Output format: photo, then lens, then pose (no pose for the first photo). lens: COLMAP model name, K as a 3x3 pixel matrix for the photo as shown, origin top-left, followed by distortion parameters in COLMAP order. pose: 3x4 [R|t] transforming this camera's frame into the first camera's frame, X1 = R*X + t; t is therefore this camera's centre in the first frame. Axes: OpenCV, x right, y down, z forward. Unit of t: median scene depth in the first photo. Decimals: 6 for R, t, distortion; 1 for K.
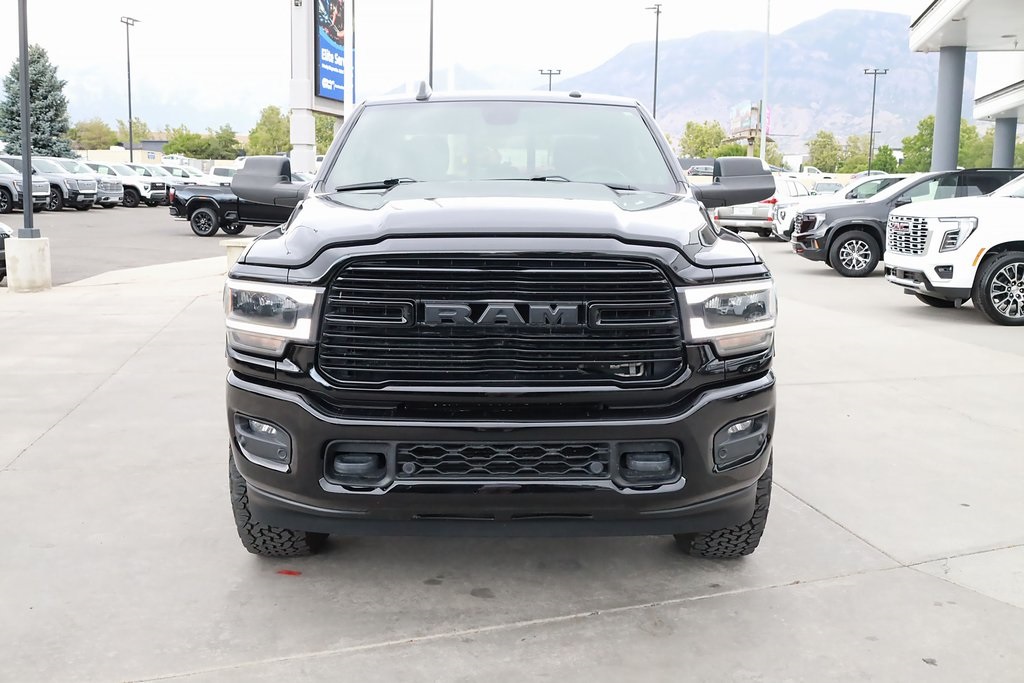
lens RADIAL K [[1079.3, 0, 511.8], [0, 1079.3, 336.4], [0, 0, 1]] dist [0.001851, 0.000000]
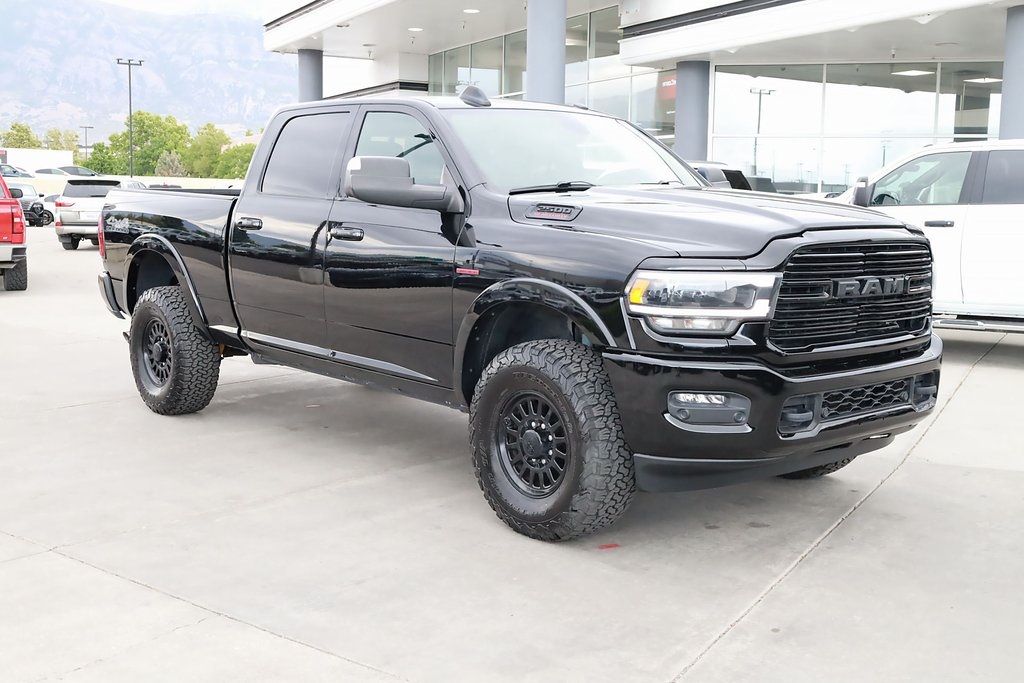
lens RADIAL K [[1250.0, 0, 511.5], [0, 1250.0, 343.6], [0, 0, 1]] dist [0.003769, 0.000000]
pose [[0.733220, -0.078944, 0.675394, -1.099574], [0.088701, 0.995855, 0.020106, -0.016794], [-0.674181, 0.045166, 0.737183, 0.135306]]
